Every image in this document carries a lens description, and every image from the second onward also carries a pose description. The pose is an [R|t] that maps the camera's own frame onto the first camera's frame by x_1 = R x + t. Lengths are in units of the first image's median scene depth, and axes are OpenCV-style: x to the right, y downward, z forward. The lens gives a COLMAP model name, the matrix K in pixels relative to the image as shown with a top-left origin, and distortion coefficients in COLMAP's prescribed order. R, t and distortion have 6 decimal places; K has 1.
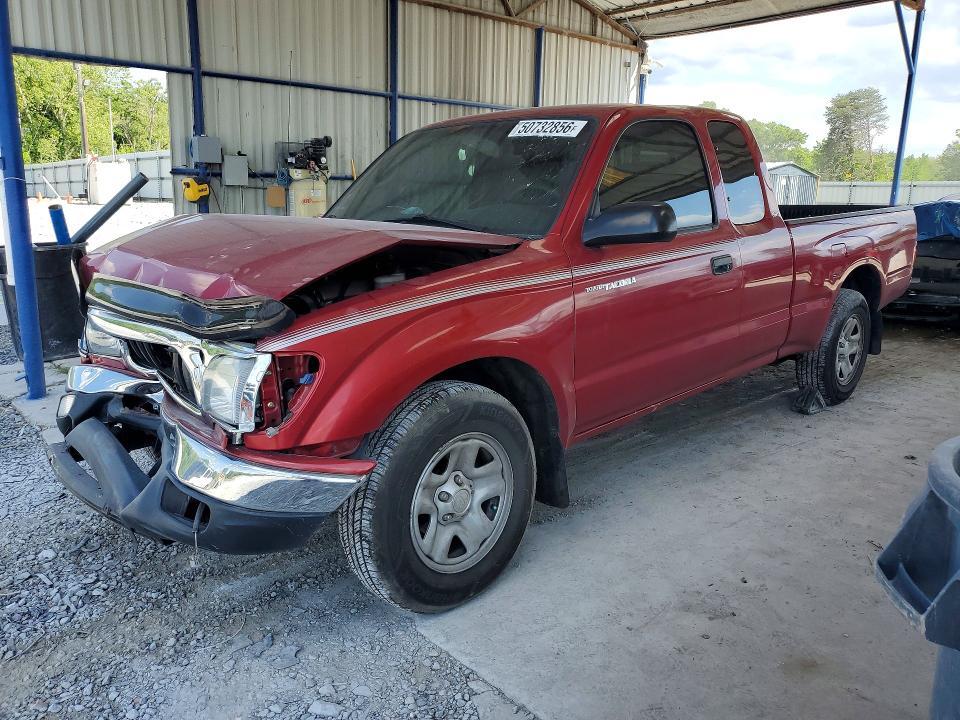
lens RADIAL K [[760.2, 0, 479.6], [0, 760.2, 344.9], [0, 0, 1]] dist [0.005158, 0.007482]
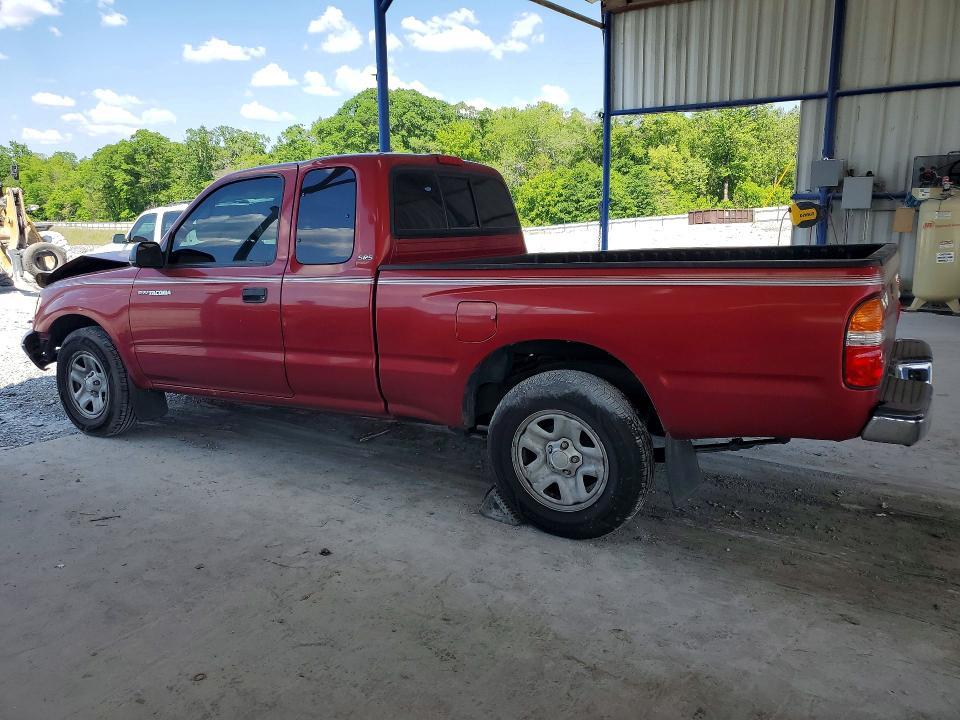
lens RADIAL K [[763.3, 0, 474.9], [0, 763.3, 361.3], [0, 0, 1]] dist [0.001251, 0.009268]
pose [[0.230017, 0.172596, -0.957759, 0.547563], [-0.172511, 0.975793, 0.134415, -0.078371], [0.957775, 0.134306, 0.254223, 0.368198]]
